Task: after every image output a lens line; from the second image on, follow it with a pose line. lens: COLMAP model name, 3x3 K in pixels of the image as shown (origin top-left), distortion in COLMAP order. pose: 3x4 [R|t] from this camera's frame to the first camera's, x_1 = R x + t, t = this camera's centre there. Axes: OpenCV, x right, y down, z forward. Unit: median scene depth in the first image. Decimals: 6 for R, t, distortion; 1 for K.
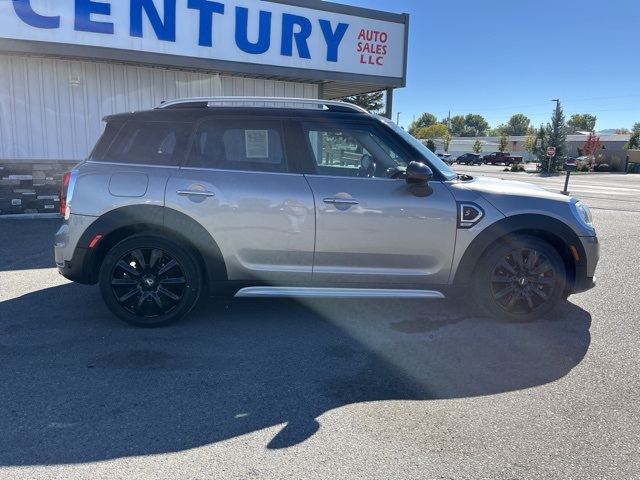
lens RADIAL K [[483.7, 0, 325.5], [0, 483.7, 236.1], [0, 0, 1]] dist [0.064678, -0.077598]
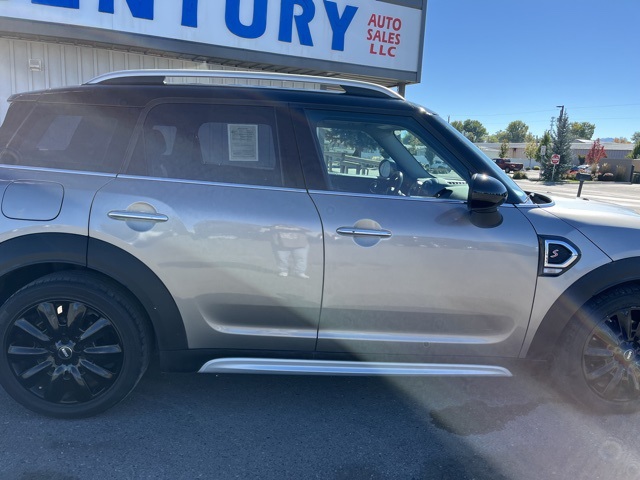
lens RADIAL K [[483.7, 0, 321.7], [0, 483.7, 242.9], [0, 0, 1]] dist [0.064678, -0.077598]
pose [[0.999766, 0.021453, 0.002832, -0.011823], [-0.021477, 0.999733, 0.008509, -0.028009], [-0.002649, -0.008567, 0.999960, 0.156393]]
